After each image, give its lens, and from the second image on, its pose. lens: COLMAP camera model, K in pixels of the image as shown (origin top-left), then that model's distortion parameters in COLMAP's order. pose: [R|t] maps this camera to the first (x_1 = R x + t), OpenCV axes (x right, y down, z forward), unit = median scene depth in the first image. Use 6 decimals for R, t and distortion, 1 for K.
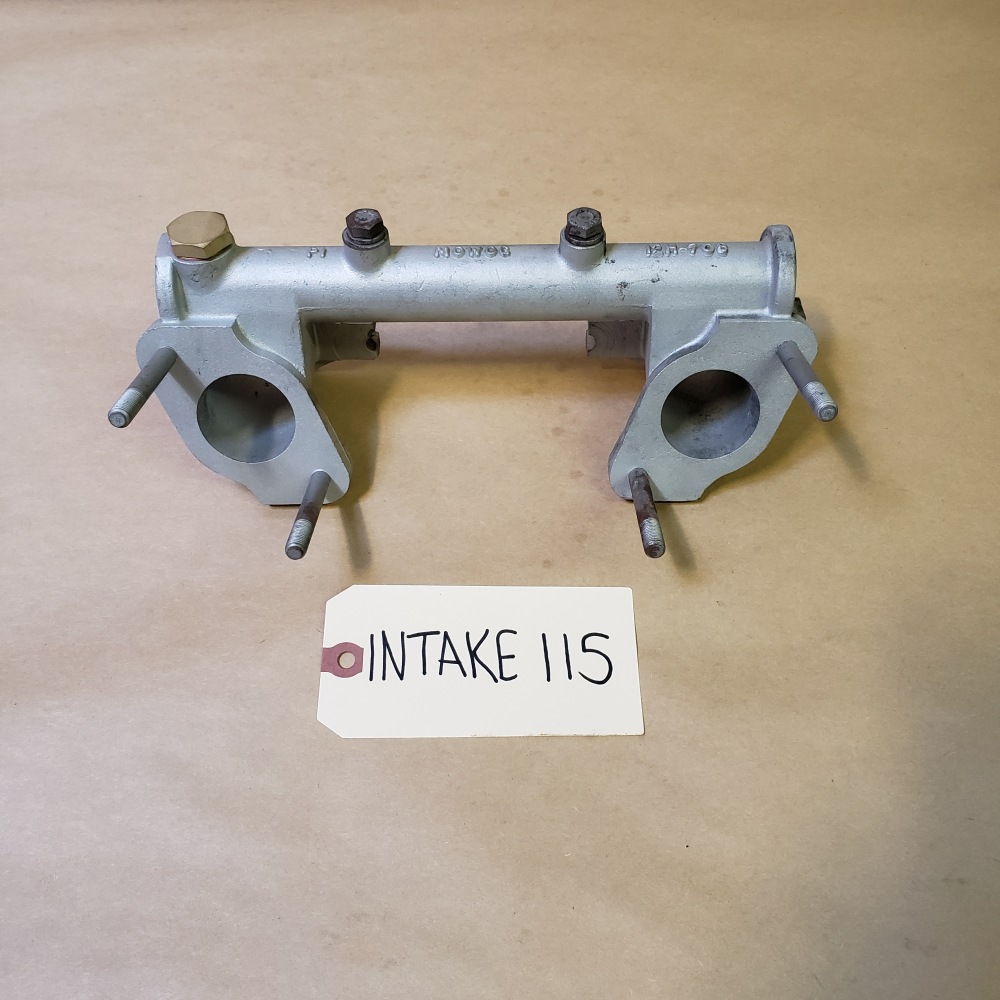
lens RADIAL K [[1078.7, 0, 498.1], [0, 1078.7, 516.1], [0, 0, 1]] dist [0.256010, -1.148120]
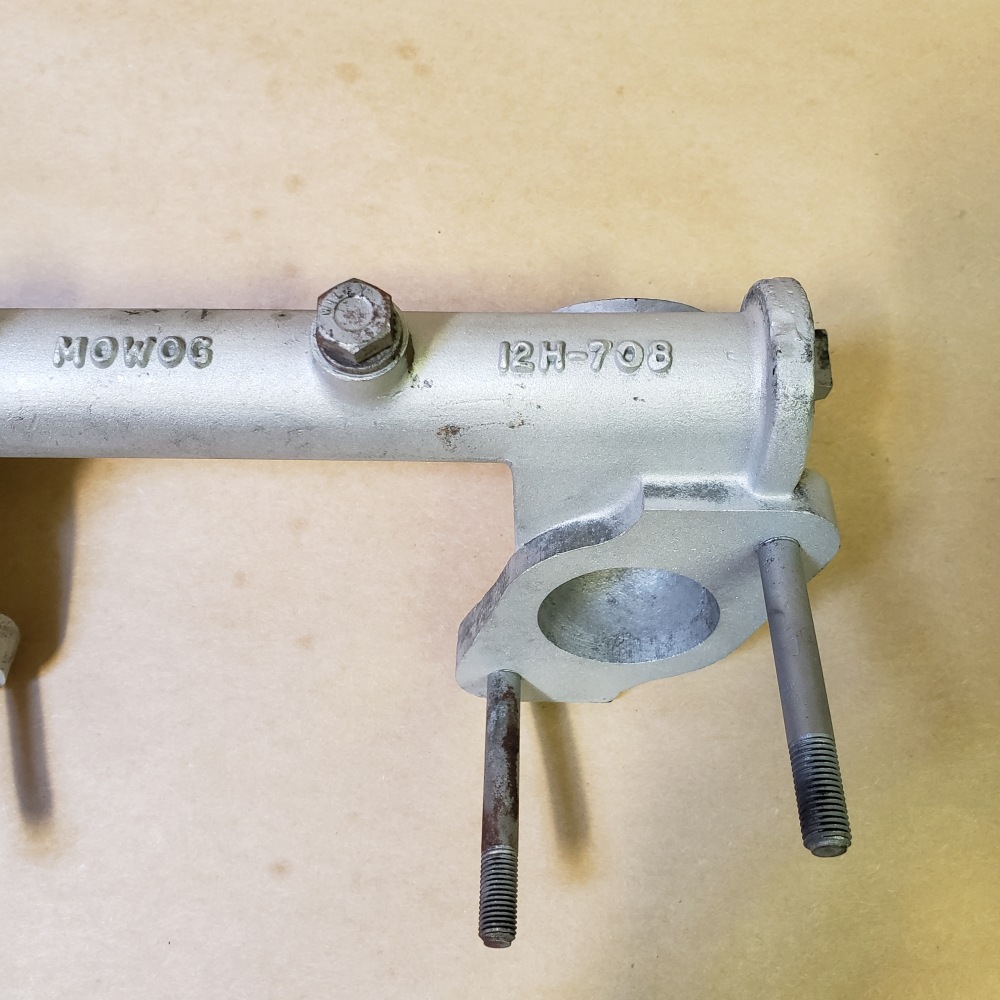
lens RADIAL K [[1073.4, 0, 500.0], [0, 1073.4, 500.0], [0, 0, 1]] dist [0.097657, -0.340592]
pose [[0.999841, 0.012010, -0.013215, 0.142280], [-0.006068, 0.924529, 0.381064, -0.361407], [0.016794, -0.380923, 0.924454, 0.545782]]
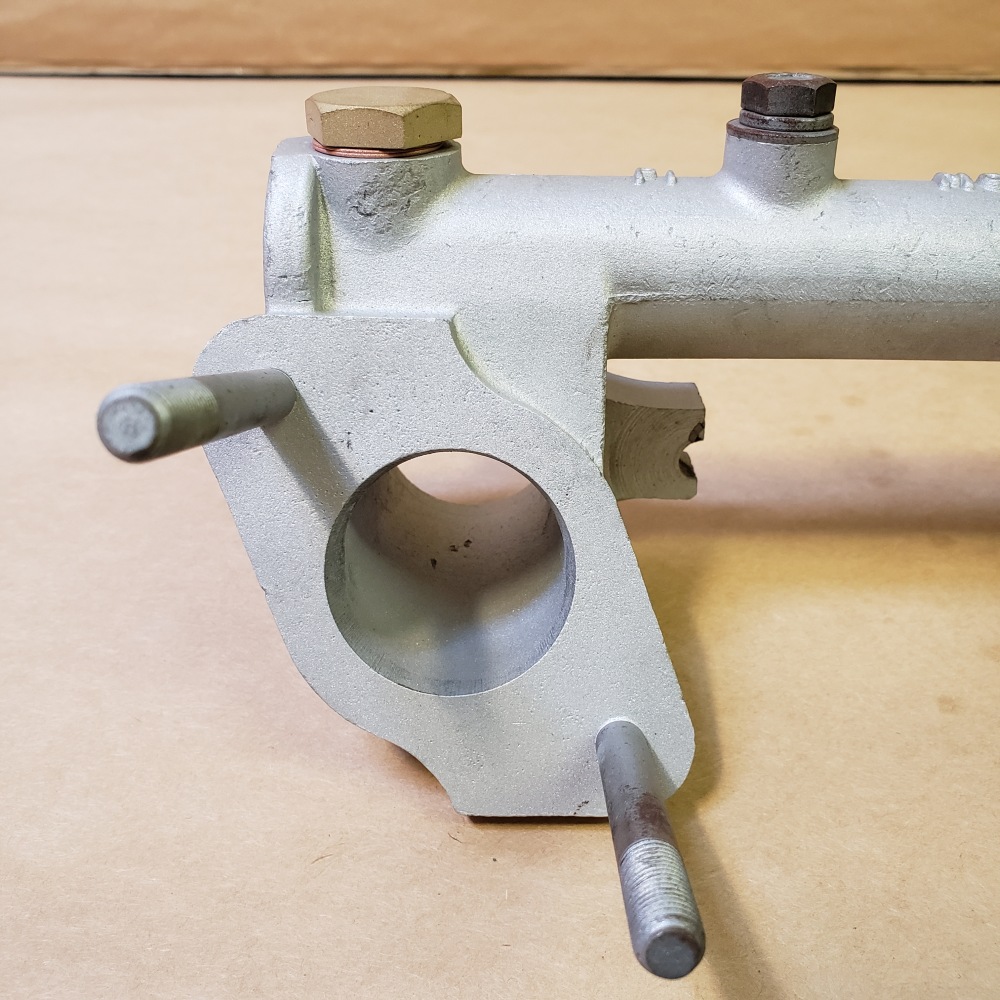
lens RADIAL K [[1091.7, 0, 513.8], [0, 1091.7, 495.7], [0, 0, 1]] dist [-0.008291, -0.008162]
pose [[0.999620, 0.025910, 0.009430, -0.220967], [-0.020819, 0.933502, -0.357967, 0.023360], [-0.018078, 0.357634, 0.933687, 0.655852]]
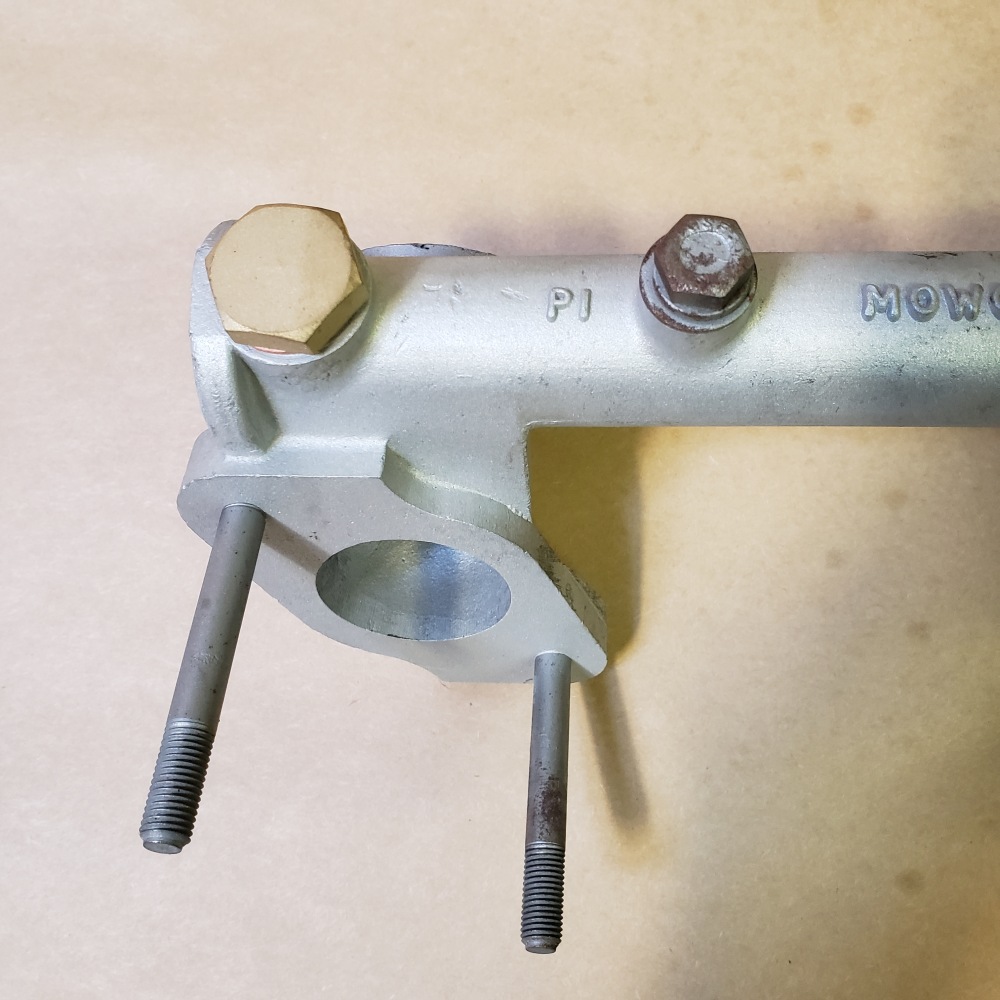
lens RADIAL K [[1073.4, 0, 500.0], [0, 1073.4, 500.0], [0, 0, 1]] dist [0.097657, -0.340592]
pose [[0.996948, 0.010334, -0.077376, -0.159849], [0.022934, 0.908684, 0.416854, -0.344382], [0.074618, -0.417356, 0.905674, 0.598564]]
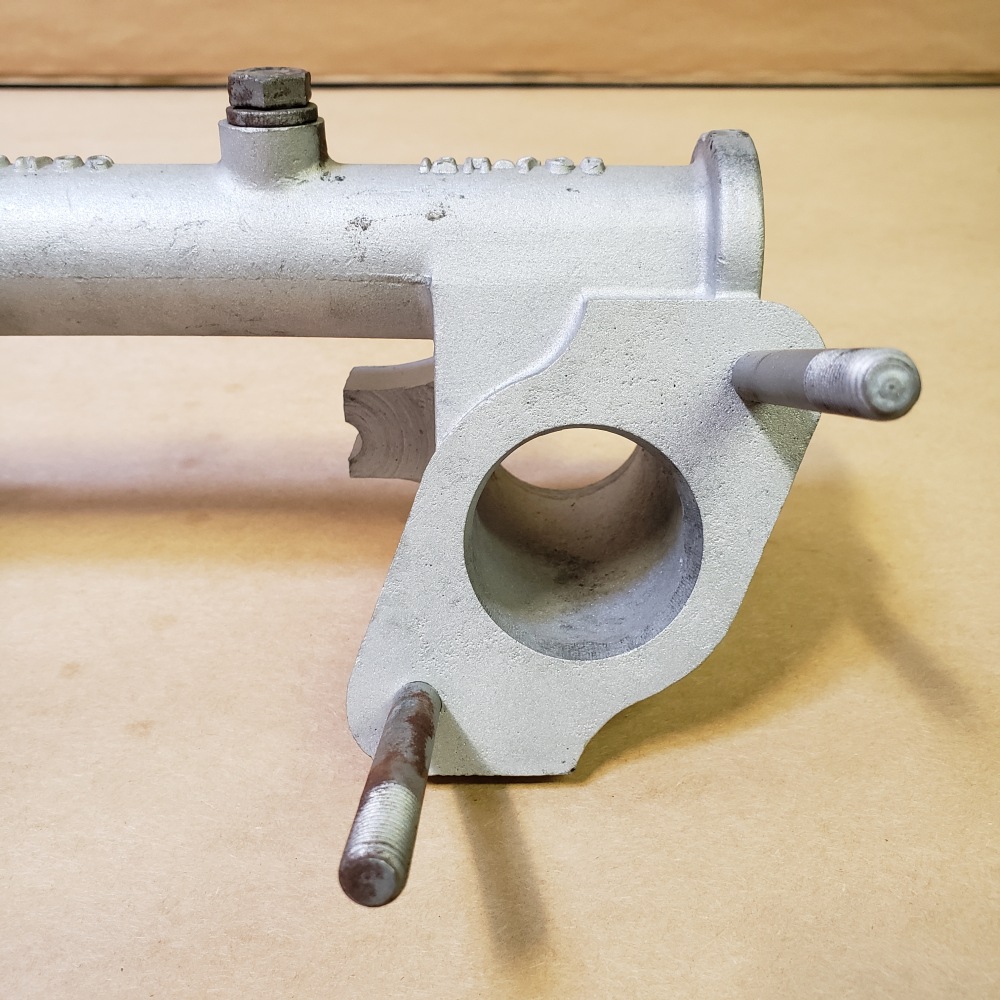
lens RADIAL K [[1091.7, 0, 513.8], [0, 1091.7, 495.7], [0, 0, 1]] dist [-0.008291, -0.008162]
pose [[0.999766, 0.014026, 0.016449, 0.167554], [-0.006921, 0.928559, -0.371120, 0.042465], [-0.020479, 0.370920, 0.928439, 0.639620]]
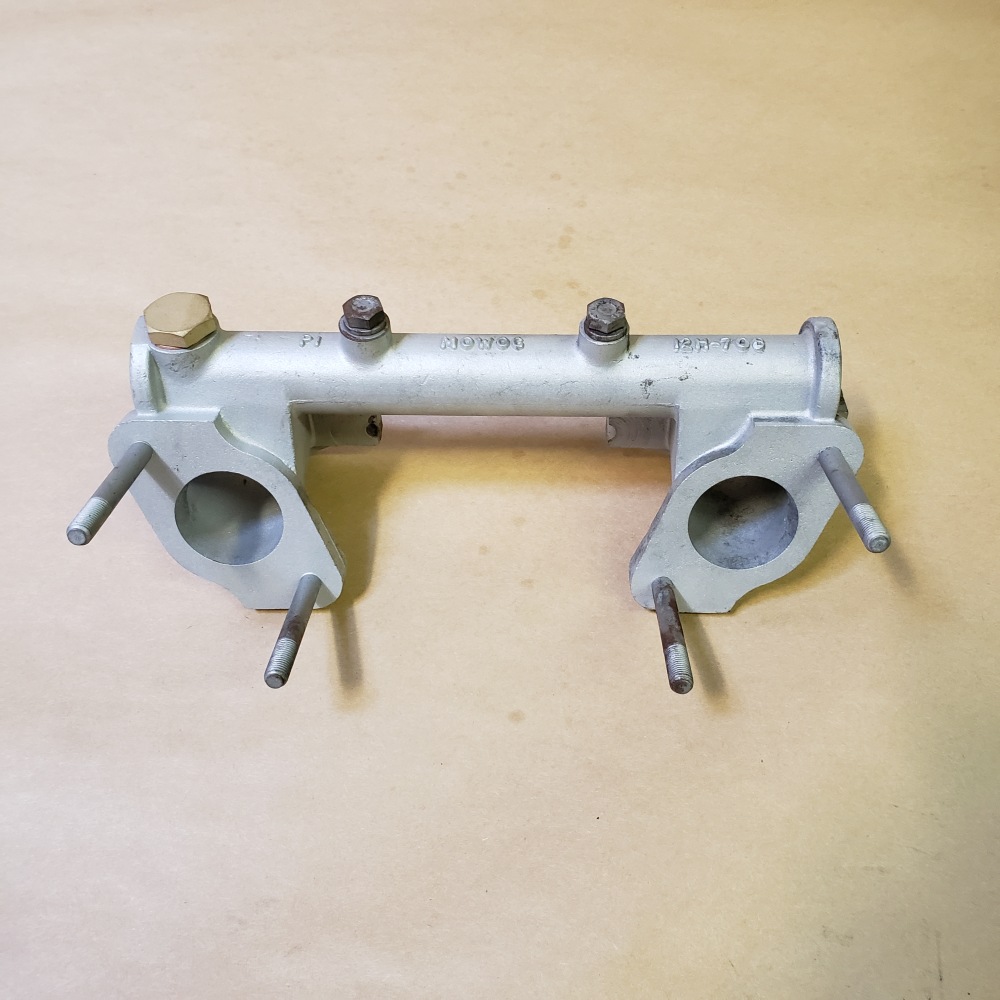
lens RADIAL K [[1065.0, 0, 513.6], [0, 1065.0, 495.0], [0, 0, 1]] dist [0.251362, -1.131257]
pose [[0.999859, 0.016523, -0.003155, 0.007415], [-0.016596, 0.999559, -0.024624, -0.094085], [0.002747, 0.024673, 0.999692, 0.111777]]
